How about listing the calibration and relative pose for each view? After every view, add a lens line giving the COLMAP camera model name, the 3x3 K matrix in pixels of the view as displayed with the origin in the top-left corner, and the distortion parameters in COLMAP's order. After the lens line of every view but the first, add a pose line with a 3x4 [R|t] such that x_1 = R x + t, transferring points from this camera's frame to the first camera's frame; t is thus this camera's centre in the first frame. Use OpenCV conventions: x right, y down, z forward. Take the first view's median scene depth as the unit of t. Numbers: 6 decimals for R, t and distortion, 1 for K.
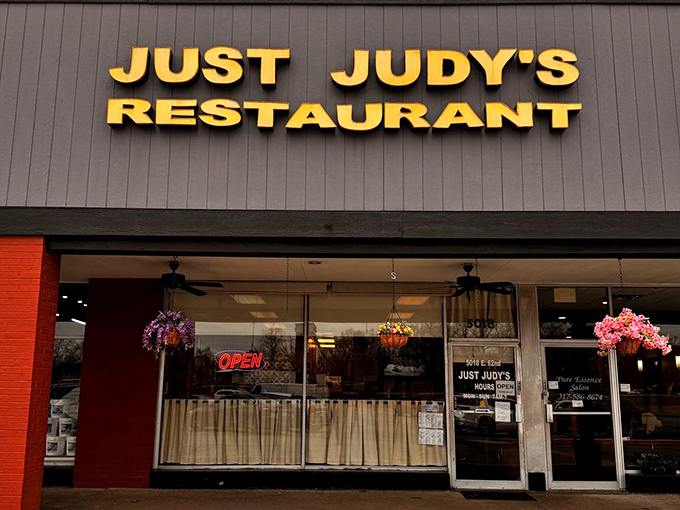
lens RADIAL K [[616.9, 0, 341.2], [0, 616.9, 274.1], [0, 0, 1]] dist [0.039082, 0.000000]
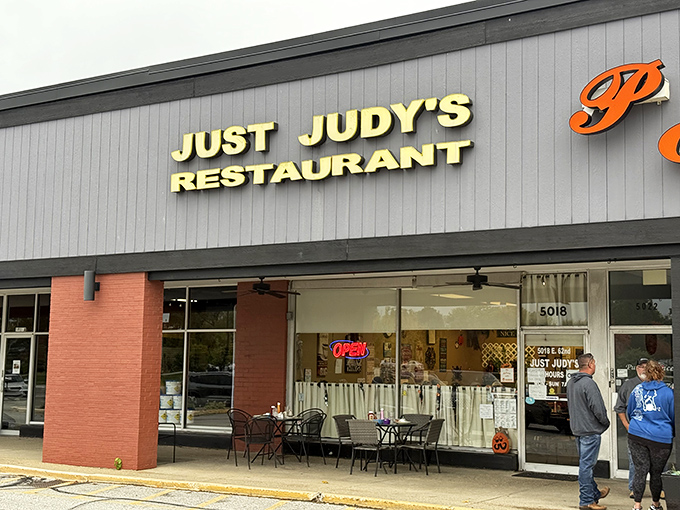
lens RADIAL K [[991.0, 0, 340.0], [0, 991.0, 255.2], [0, 0, 1]] dist [-0.027850, 0.000000]
pose [[0.843069, -0.052156, -0.535271, 1.173622], [0.086174, 0.995527, 0.038725, -0.147894], [0.530857, -0.078774, 0.843793, -0.750929]]
